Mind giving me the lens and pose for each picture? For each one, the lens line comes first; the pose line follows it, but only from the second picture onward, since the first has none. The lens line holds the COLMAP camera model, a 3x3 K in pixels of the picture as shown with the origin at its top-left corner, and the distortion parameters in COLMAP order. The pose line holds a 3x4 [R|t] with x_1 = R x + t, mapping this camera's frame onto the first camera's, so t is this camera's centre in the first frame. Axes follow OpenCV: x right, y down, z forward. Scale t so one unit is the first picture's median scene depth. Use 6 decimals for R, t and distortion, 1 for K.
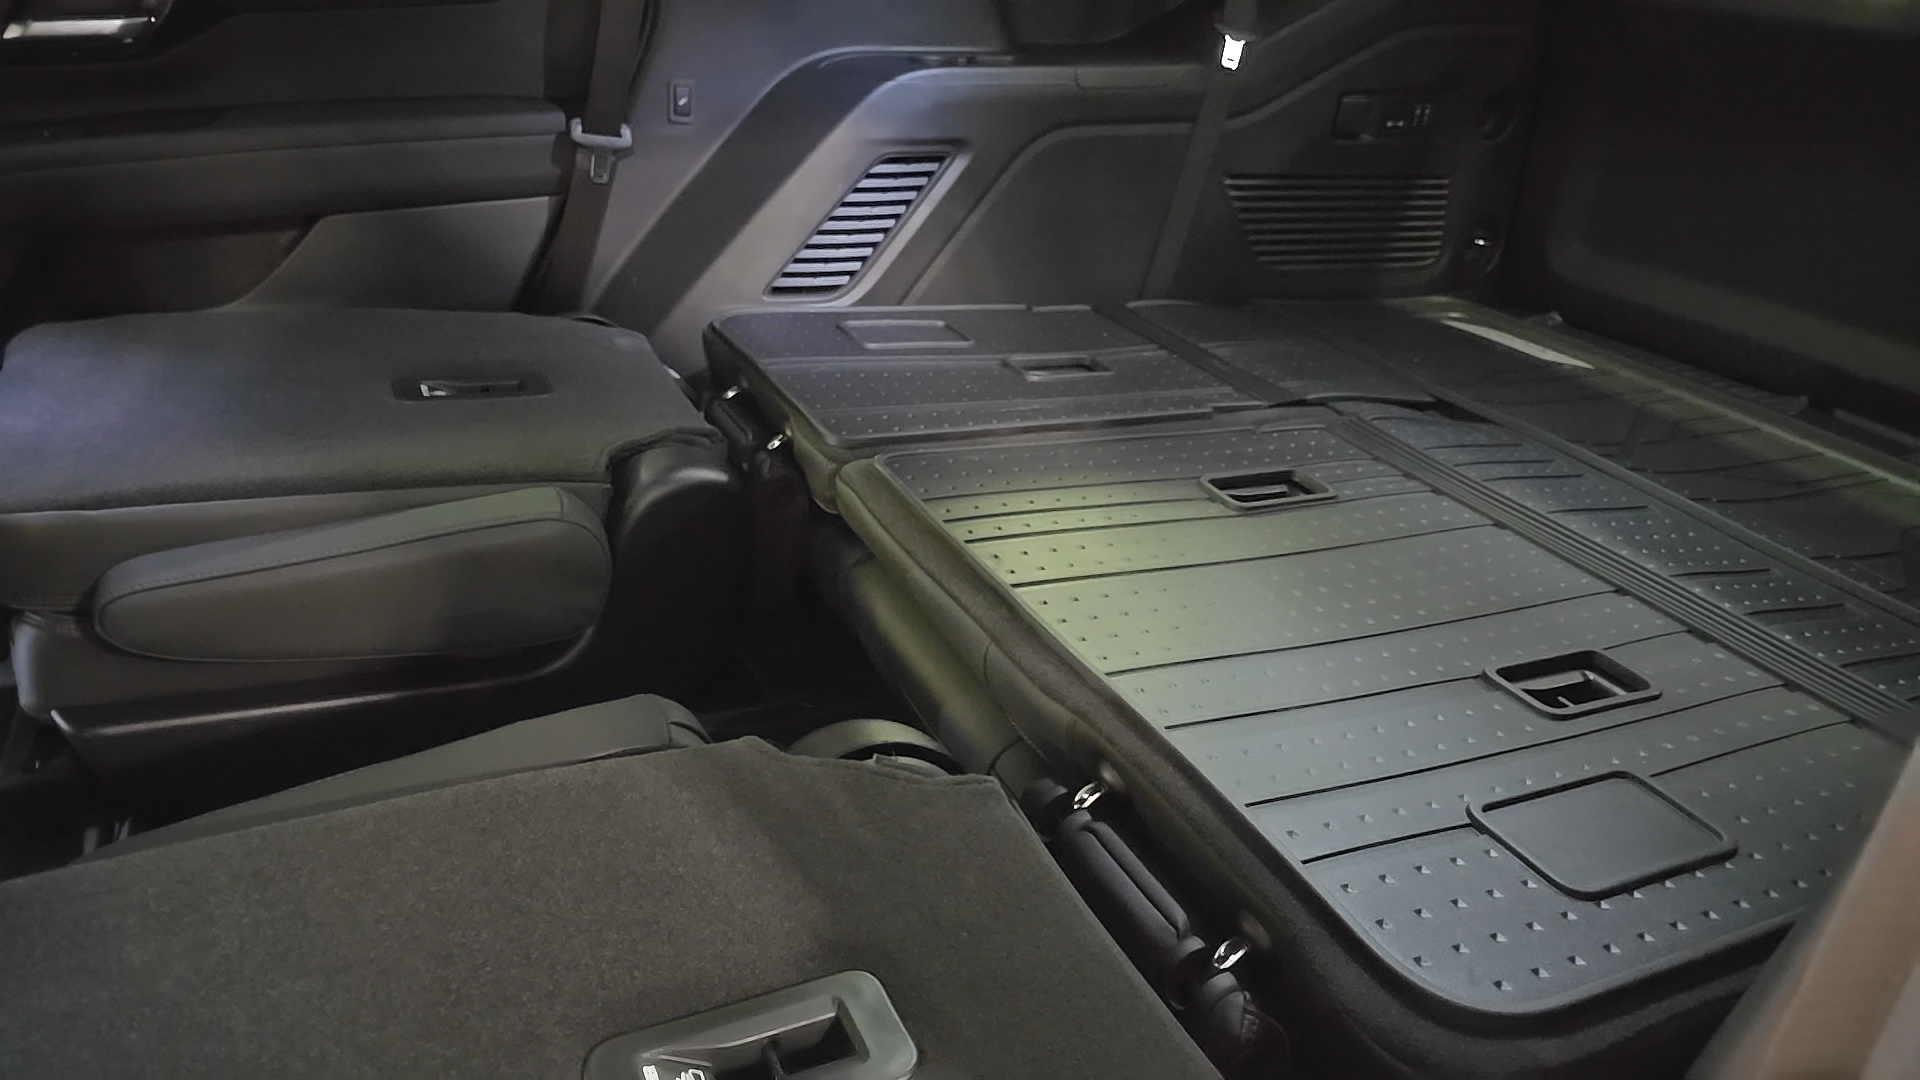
lens RADIAL K [[1300.0, 0, 947.2], [0, 1300.0, 545.0], [0, 0, 1]] dist [0.062208, -0.058241]
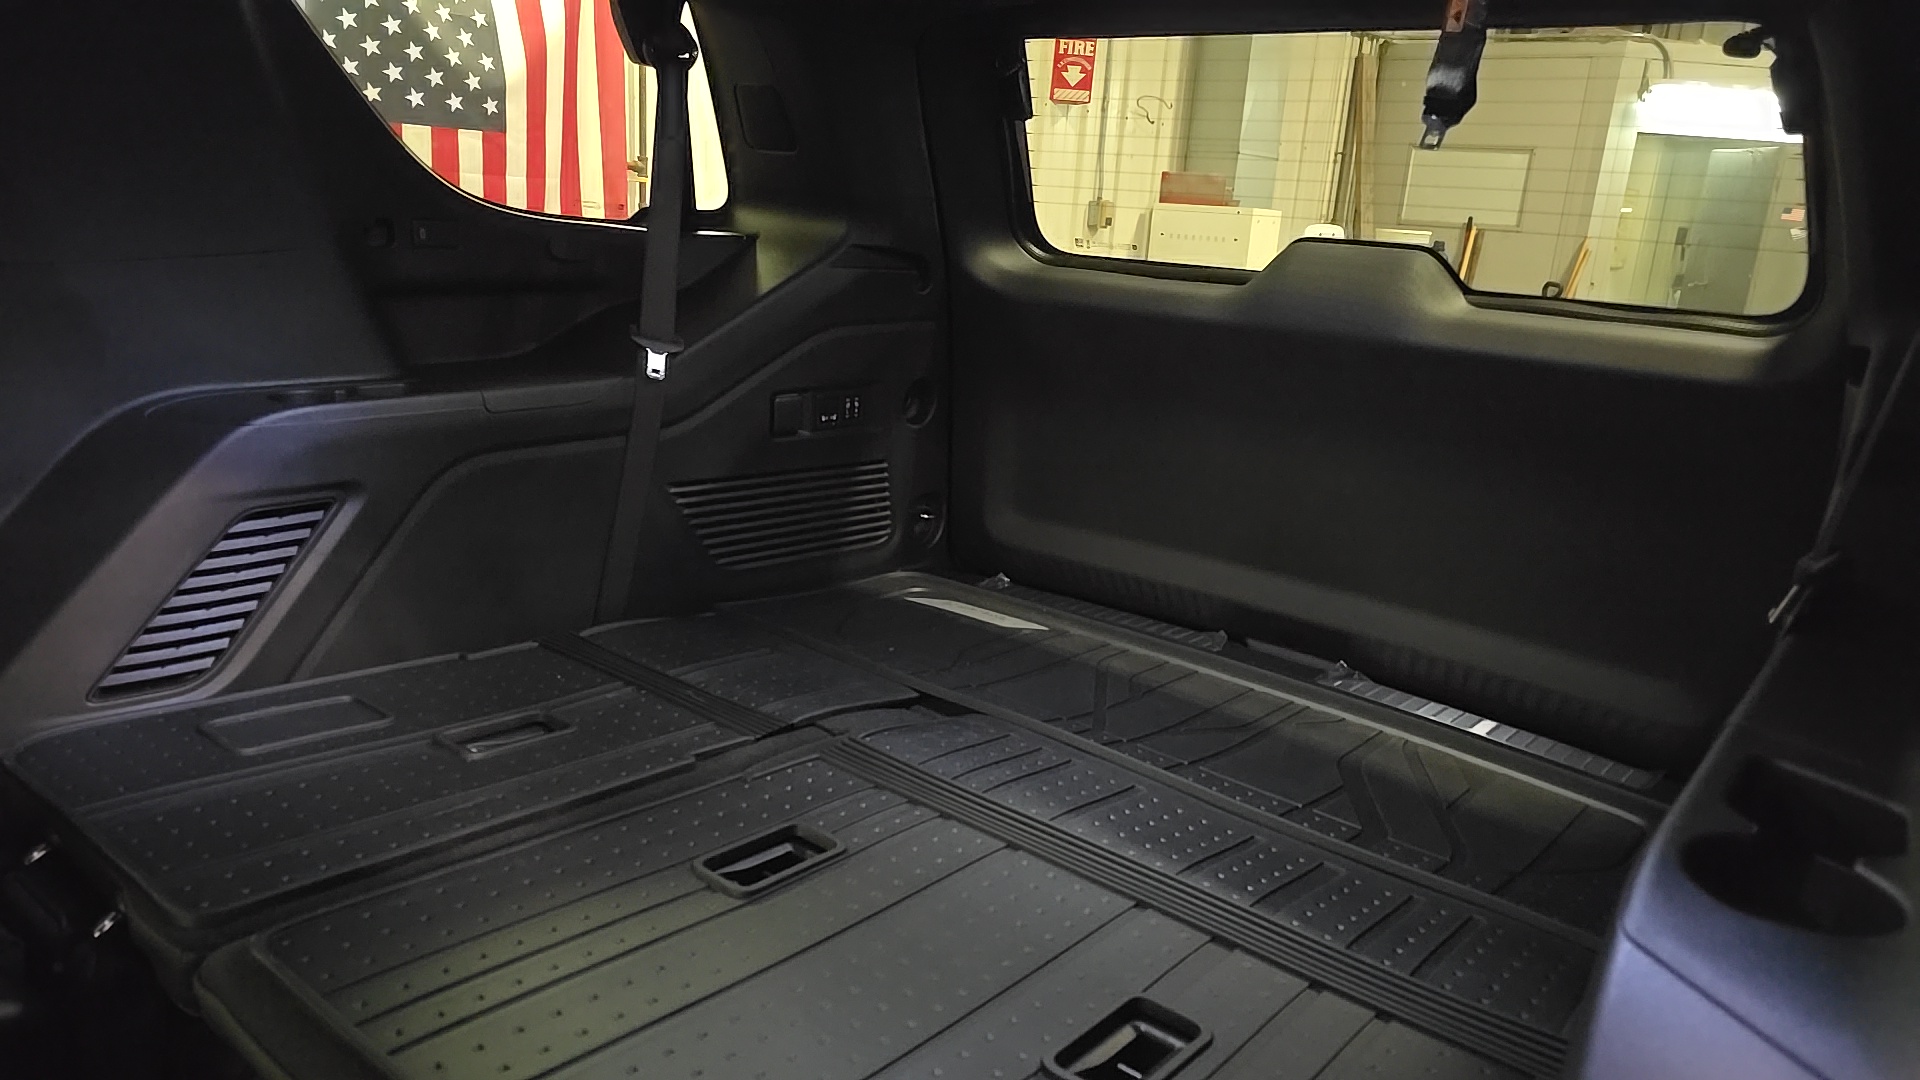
lens RADIAL K [[1300.0, 0, 957.4], [0, 1300.0, 538.4], [0, 0, 1]] dist [0.062208, -0.058241]
pose [[0.911199, -0.110611, 0.396840, 0.028340], [0.182558, 0.971951, -0.148267, -0.078239], [-0.369310, 0.207547, 0.905834, 0.092242]]
